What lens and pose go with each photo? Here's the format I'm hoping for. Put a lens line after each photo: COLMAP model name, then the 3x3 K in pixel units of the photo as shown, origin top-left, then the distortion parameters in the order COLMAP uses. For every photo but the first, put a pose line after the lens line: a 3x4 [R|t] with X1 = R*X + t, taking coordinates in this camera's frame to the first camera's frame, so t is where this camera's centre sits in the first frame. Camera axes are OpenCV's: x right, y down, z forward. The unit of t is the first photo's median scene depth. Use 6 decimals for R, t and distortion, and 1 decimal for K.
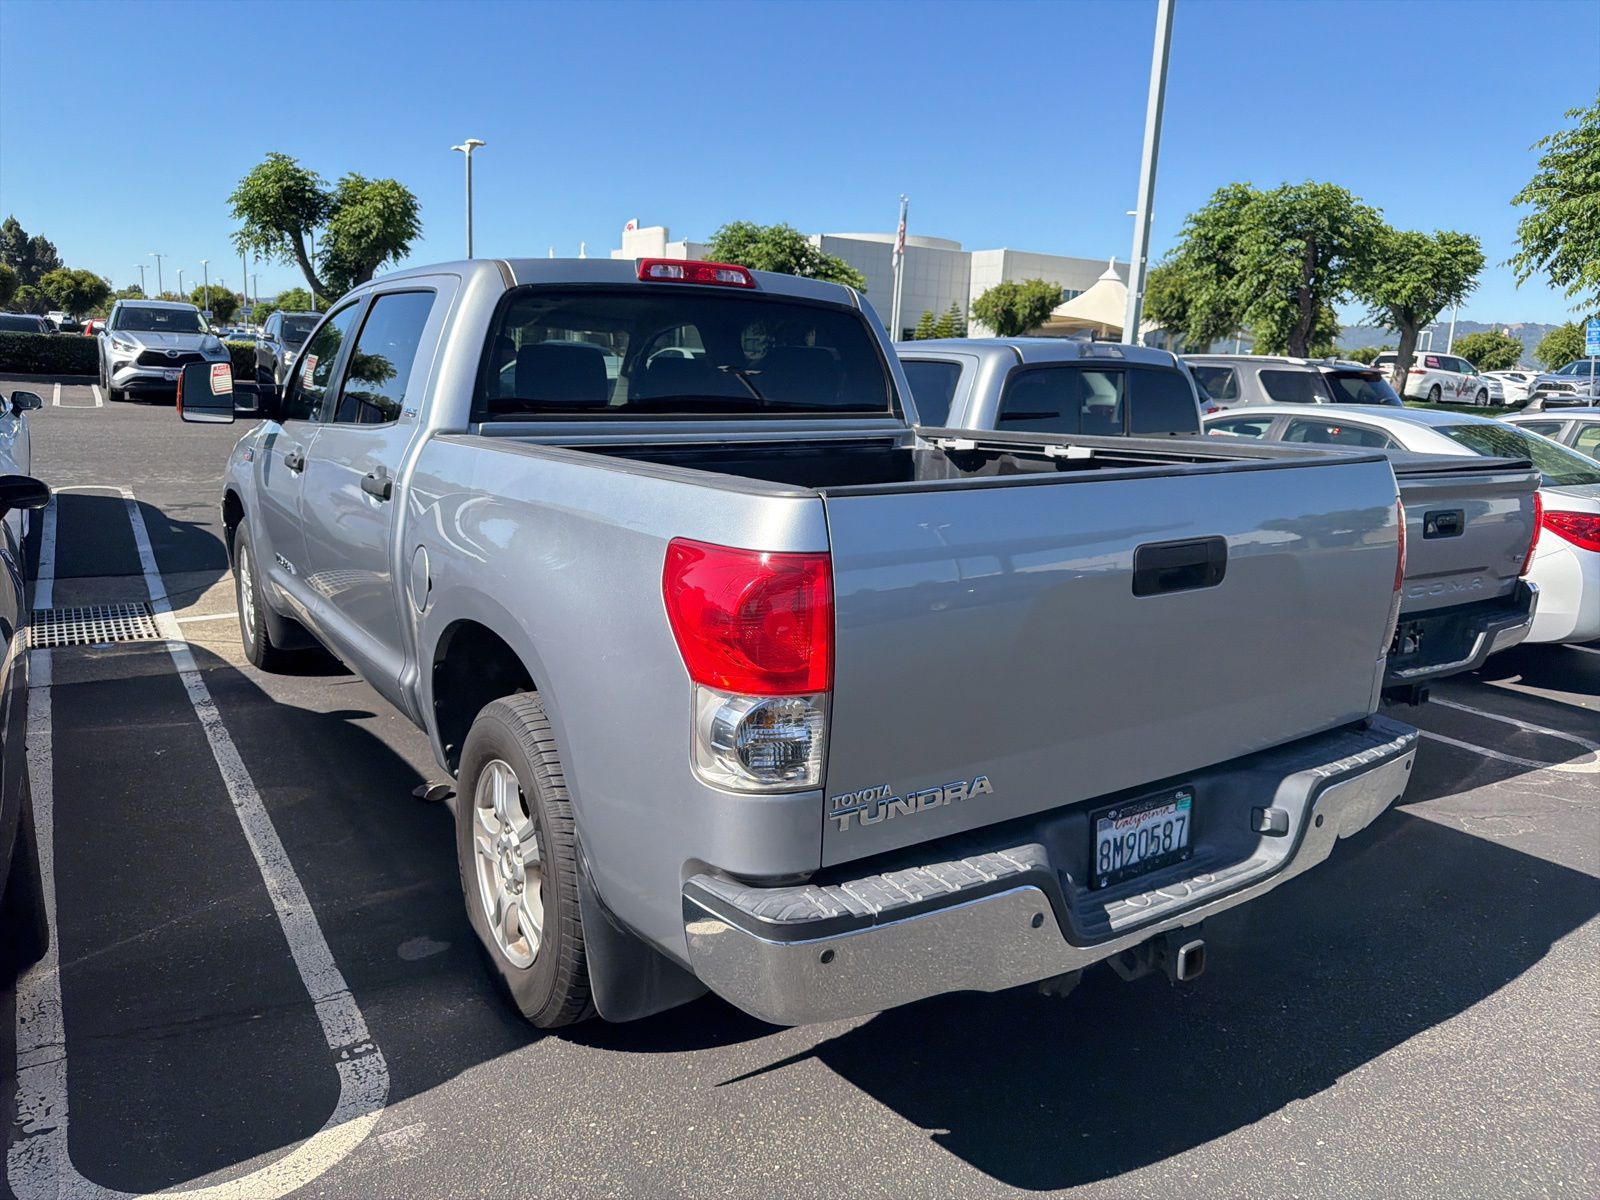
lens RADIAL K [[1150.8, 0, 800.0], [0, 1150.8, 600.0], [0, 0, 1]] dist [0.053099, -0.078276]
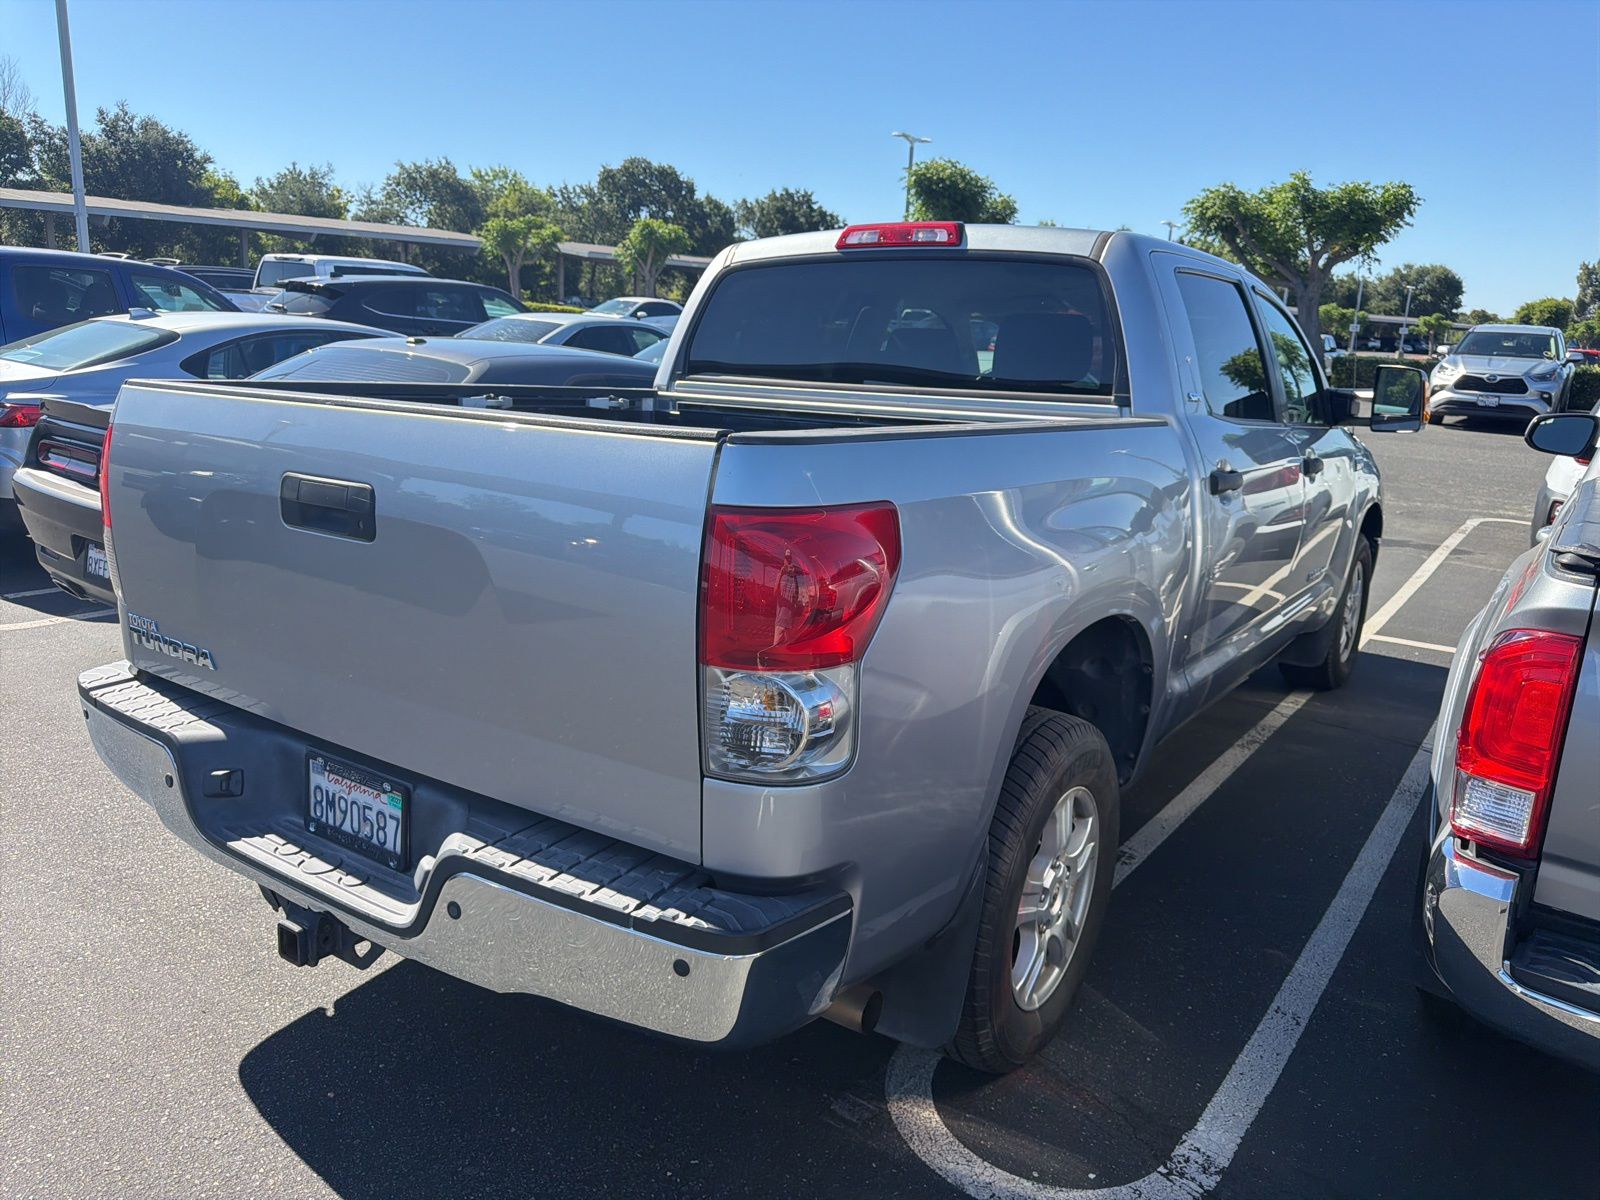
lens RADIAL K [[1150.8, 0, 800.0], [0, 1150.8, 600.0], [0, 0, 1]] dist [0.053099, -0.078276]
pose [[0.351727, 0.187363, -0.917160, 1.192070], [-0.217138, 0.969372, 0.114757, -0.130184], [0.910571, 0.158787, 0.381638, 0.925213]]
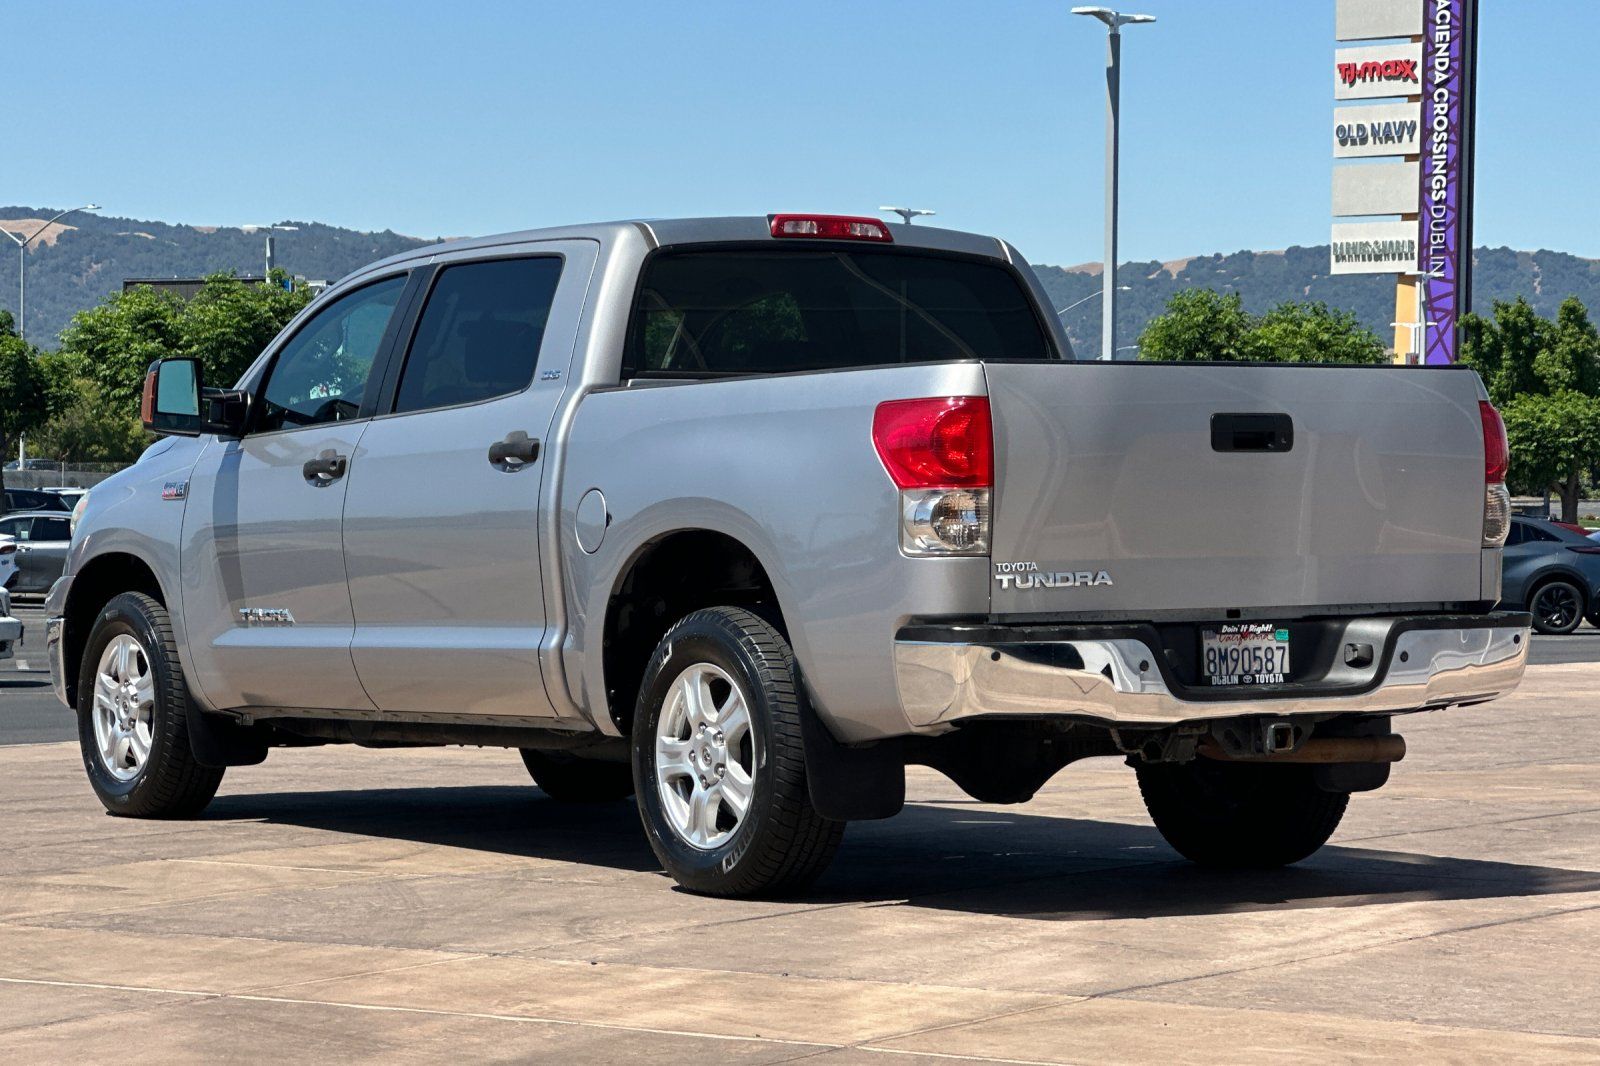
lens RADIAL K [[5125.1, 0, 800.0], [0, 5125.1, 533.0], [0, 0, 1]] dist [-0.218829, 0.073044]
pose [[0.999482, -0.032152, -0.001483, -0.170077], [0.031155, 0.978000, -0.206264, 1.178812], [0.008082, 0.206111, 0.978495, -4.359744]]
